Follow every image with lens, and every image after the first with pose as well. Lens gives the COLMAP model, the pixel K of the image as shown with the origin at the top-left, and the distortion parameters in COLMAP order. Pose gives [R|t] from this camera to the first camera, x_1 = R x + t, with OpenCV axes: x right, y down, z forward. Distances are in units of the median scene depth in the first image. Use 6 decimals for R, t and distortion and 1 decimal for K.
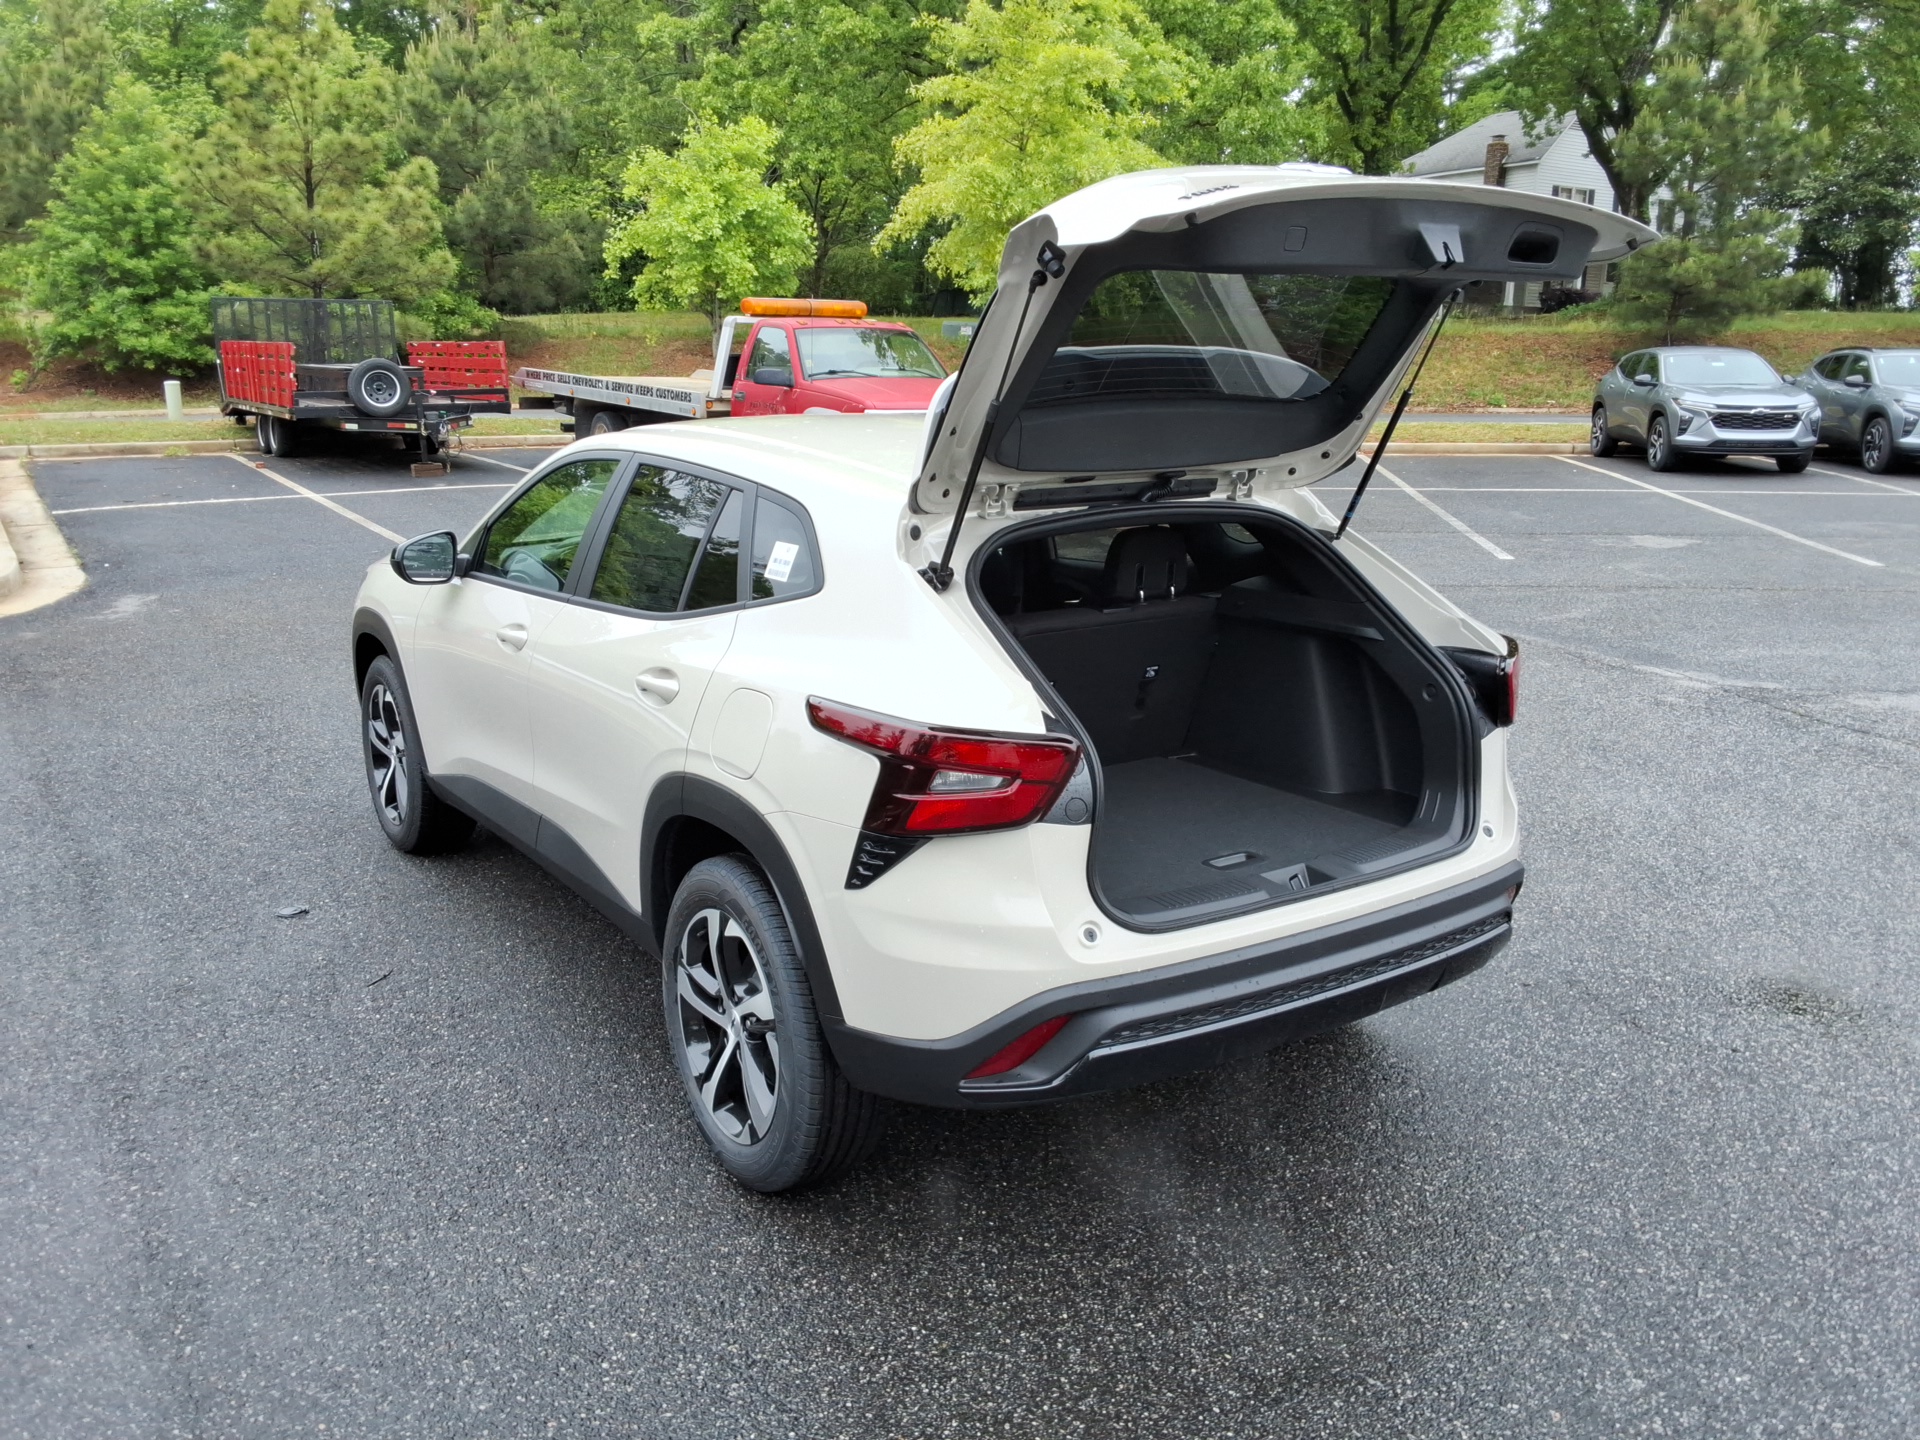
lens RADIAL K [[1540.3, 0, 959.9], [0, 1540.3, 701.8], [0, 0, 1]] dist [0.088533, -0.129060]
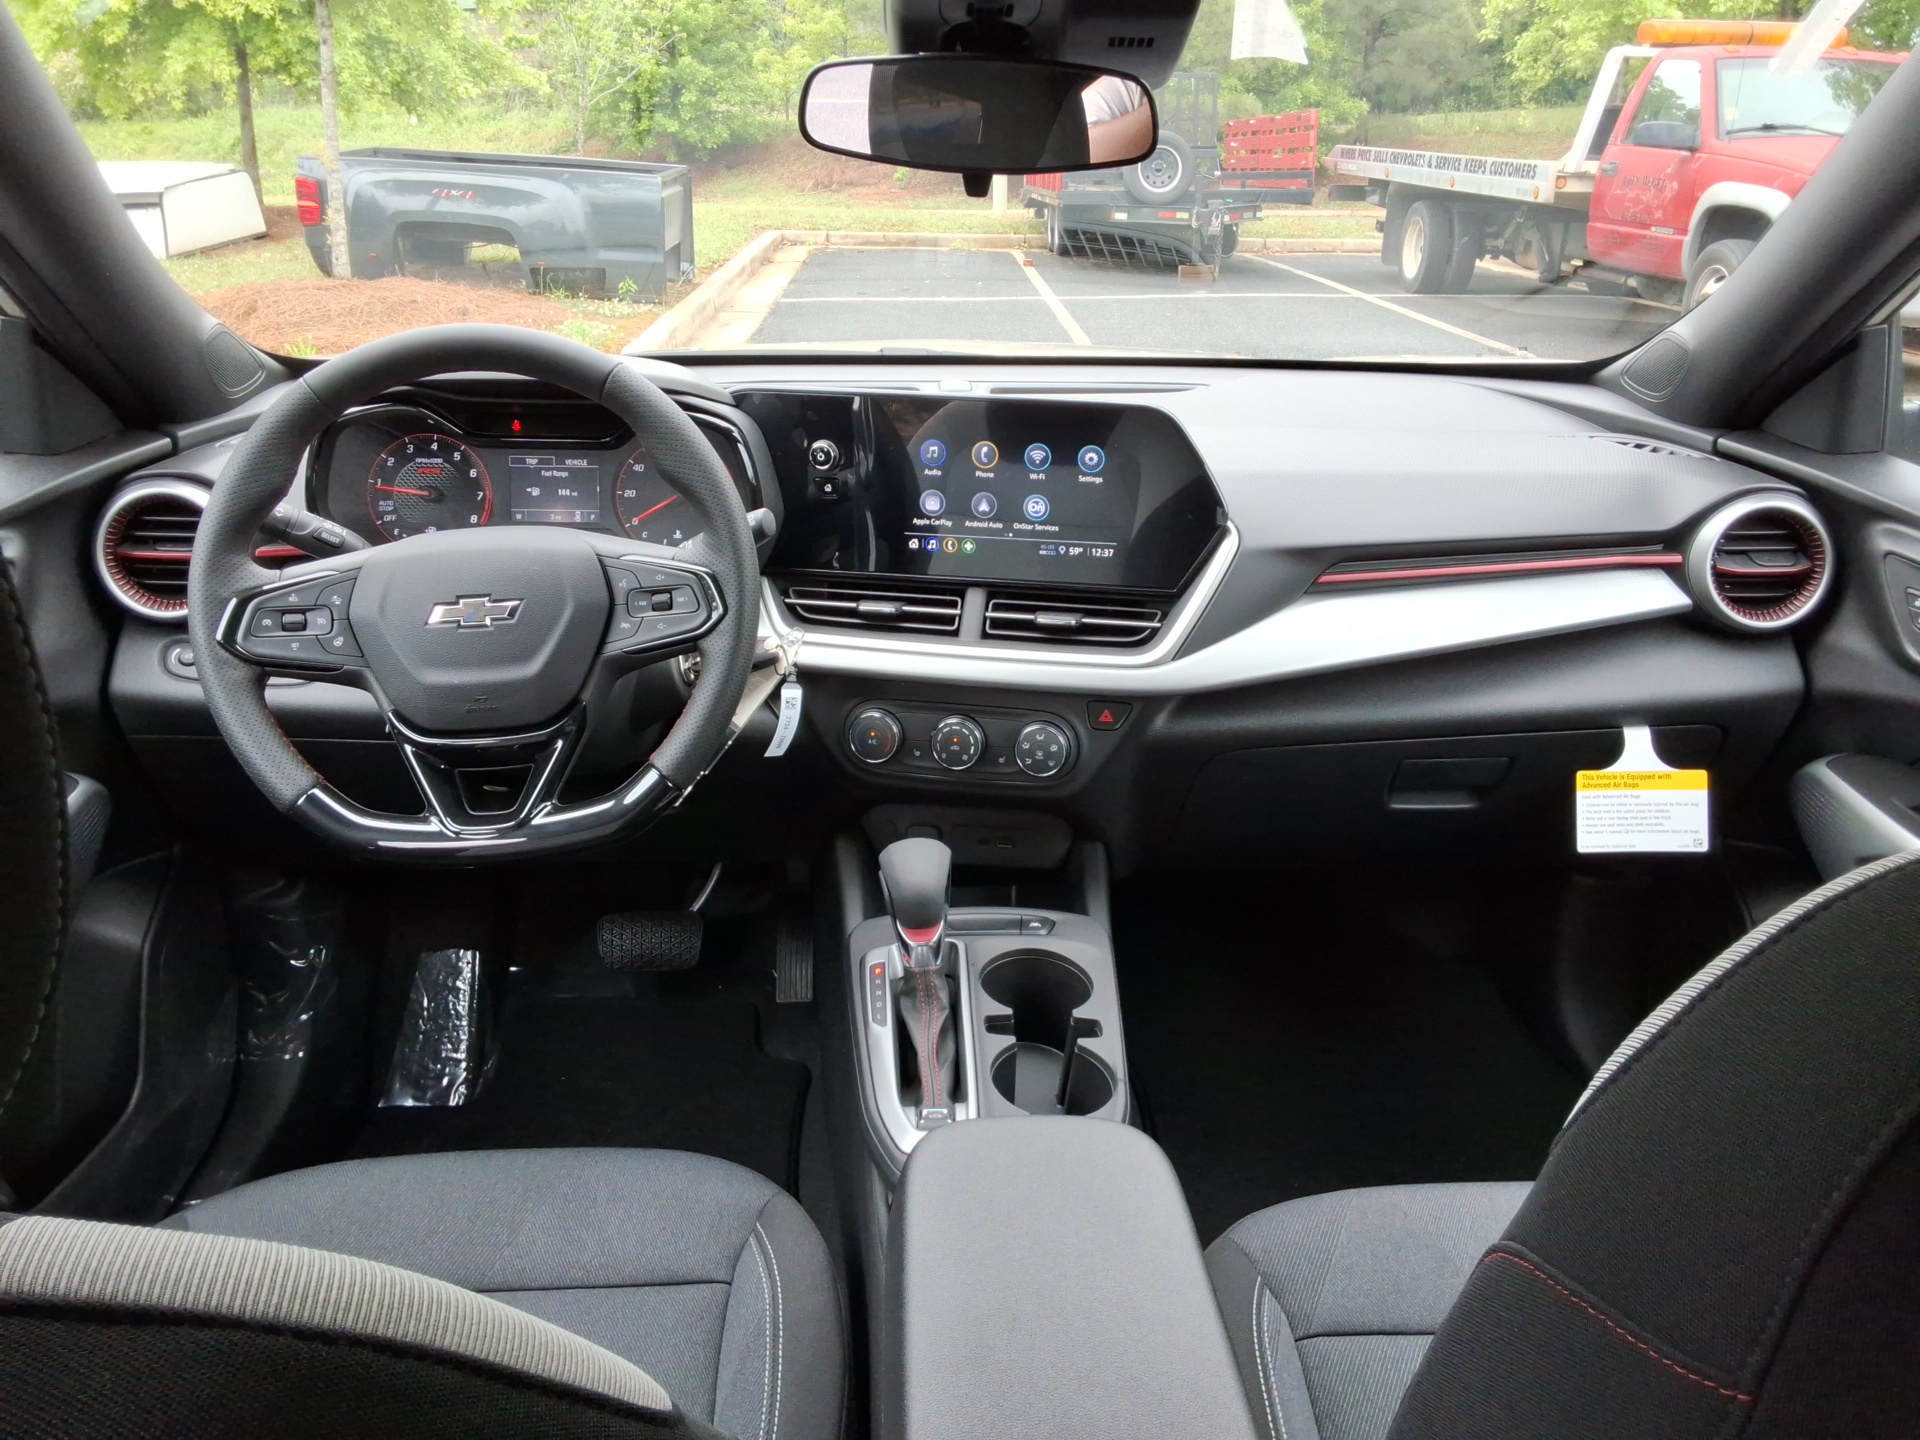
lens RADIAL K [[1520.1, 0, 997.8], [0, 1520.1, 720.8], [0, 0, 1]] dist [0.096363, -0.135780]
pose [[0.864273, 0.180945, -0.469351, -0.008733], [-0.124246, 0.980942, 0.149385, -0.019044], [0.487437, -0.070794, 0.870284, 0.171054]]
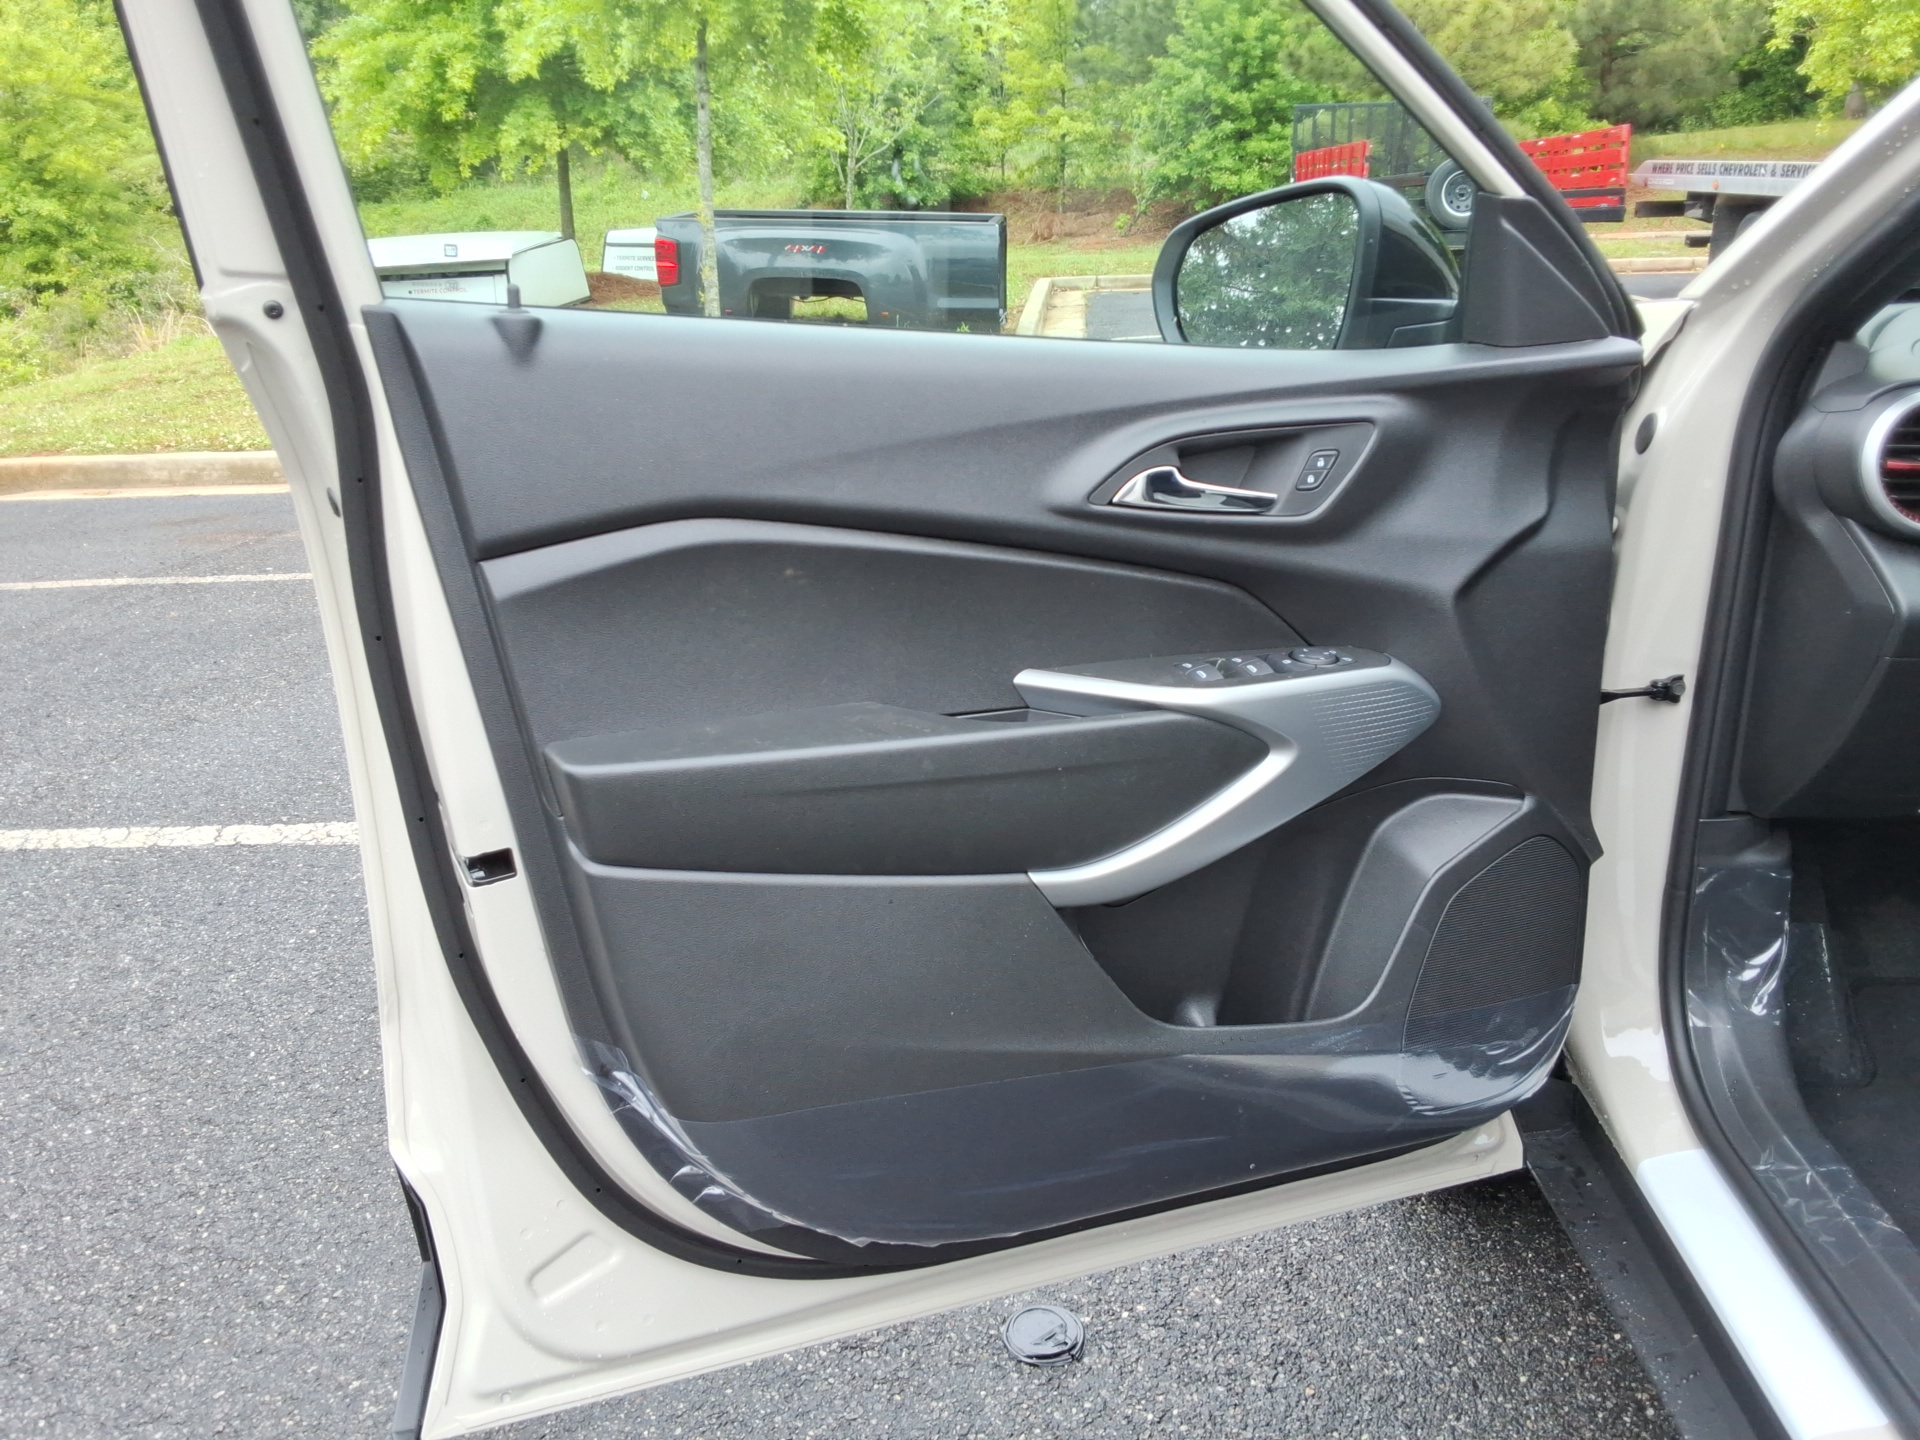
lens RADIAL K [[1520.1, 0, 1014.4], [0, 1520.1, 719.7], [0, 0, 1]] dist [0.096363, -0.135780]
pose [[0.814152, 0.156222, -0.559241, -0.053559], [-0.099587, 0.986424, 0.130574, -0.009759], [0.572047, -0.050614, 0.818657, 0.147759]]
